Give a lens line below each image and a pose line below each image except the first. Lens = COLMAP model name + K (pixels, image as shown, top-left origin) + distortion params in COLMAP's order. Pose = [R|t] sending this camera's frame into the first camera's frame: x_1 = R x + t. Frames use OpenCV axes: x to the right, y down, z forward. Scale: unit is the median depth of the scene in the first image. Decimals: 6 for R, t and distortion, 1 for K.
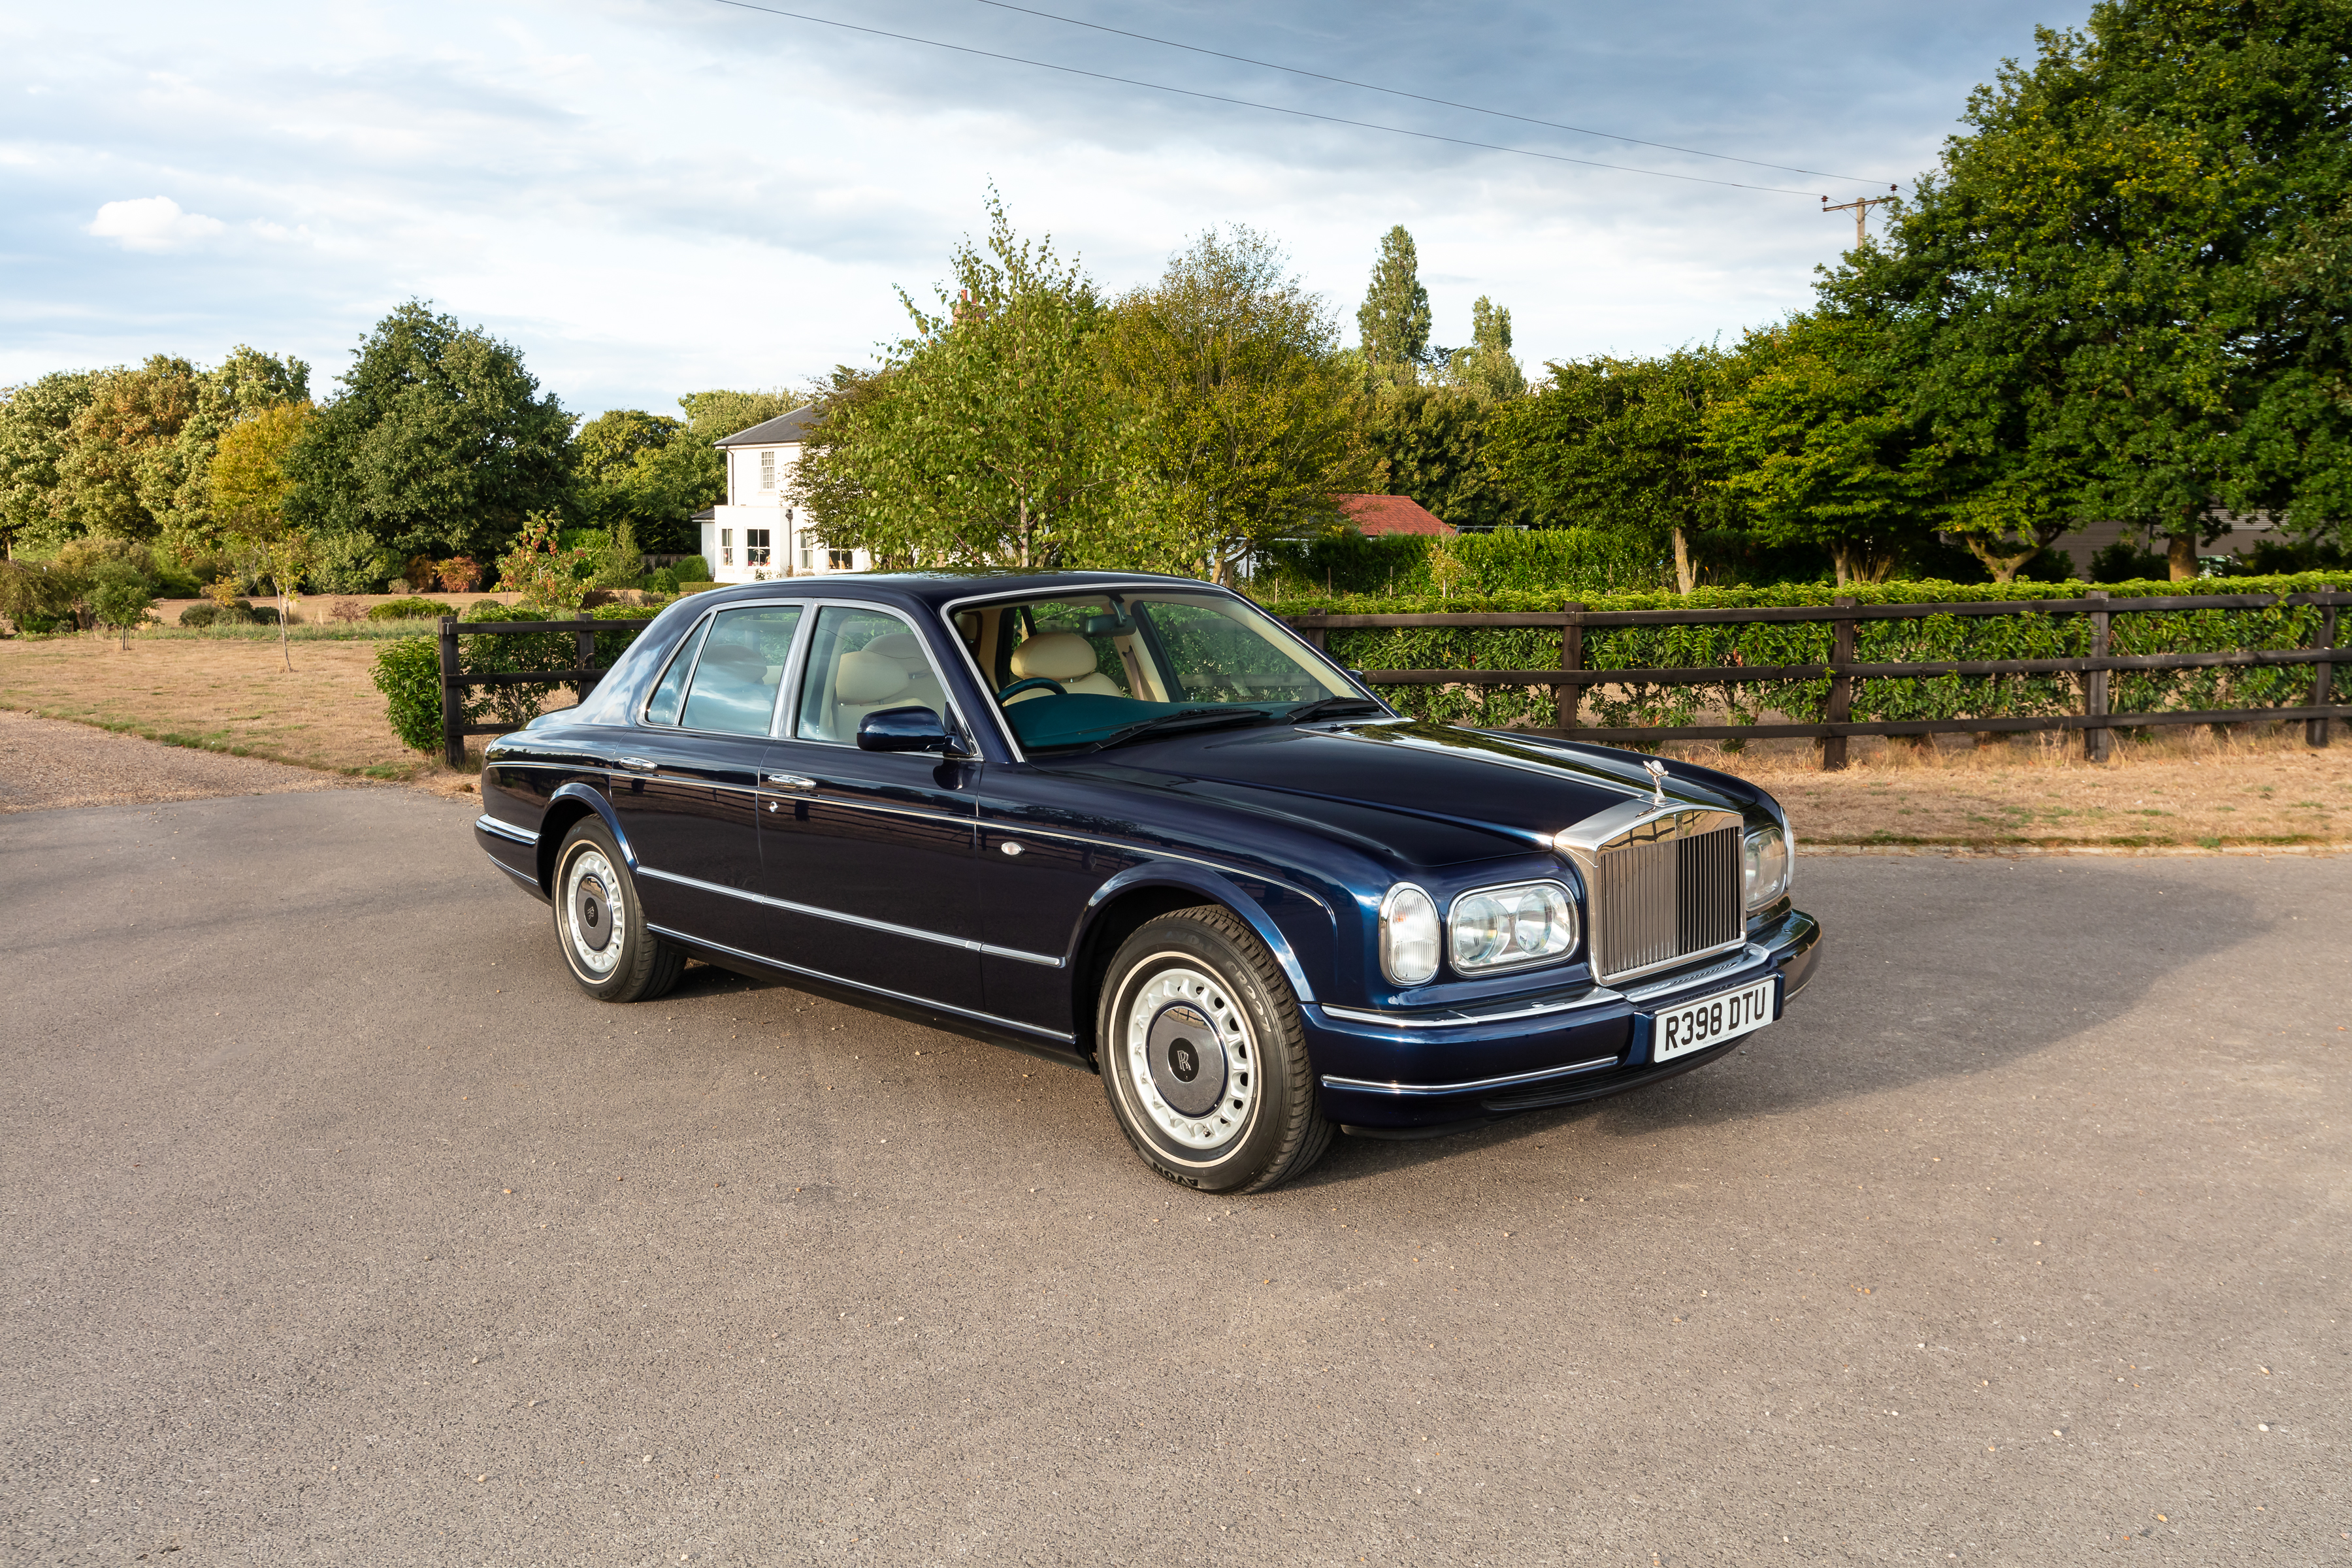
lens RADIAL K [[1889.4, 0, 1176.0], [0, 1889.4, 784.0], [0, 0, 1]] dist [-0.003541, -0.000879]
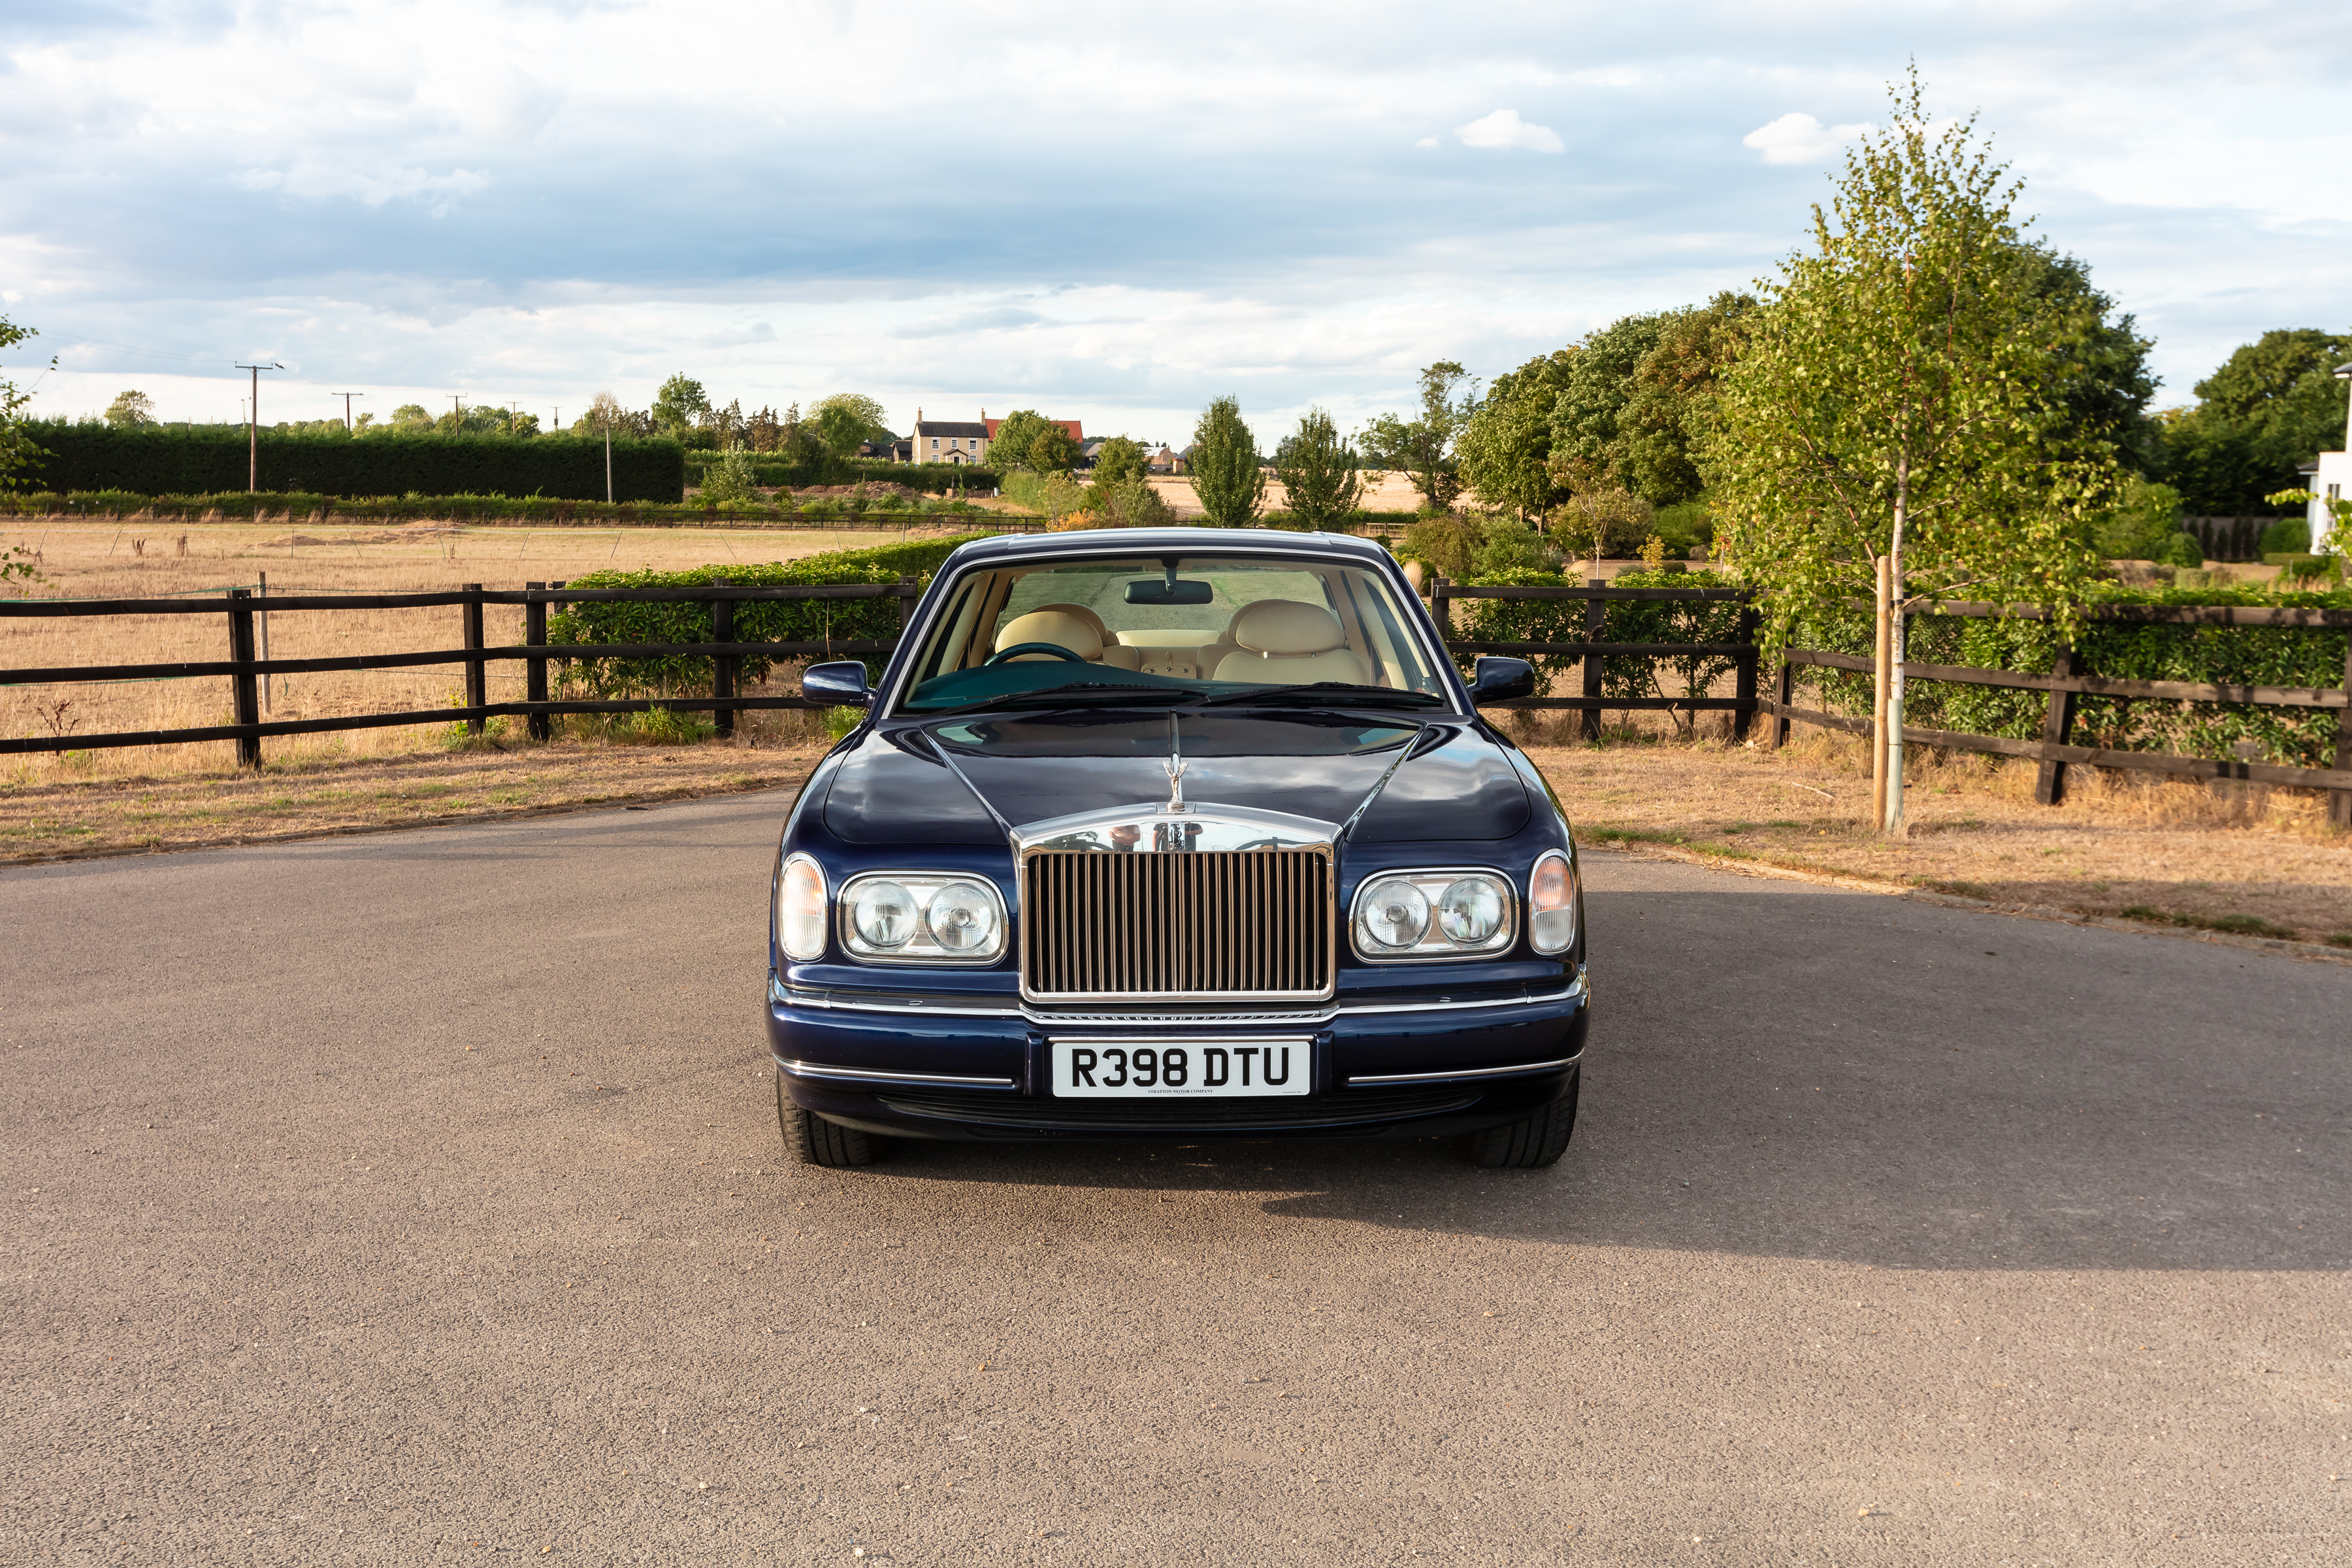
lens RADIAL K [[2299.5, 0, 1176.0], [0, 2299.5, 784.0], [0, 0, 1]] dist [-0.015726, -0.000983]
pose [[0.741412, 0.086438, -0.665459, 0.225671], [-0.088865, 0.995582, 0.030311, -0.007922], [0.665140, 0.036664, 0.745818, 0.052707]]
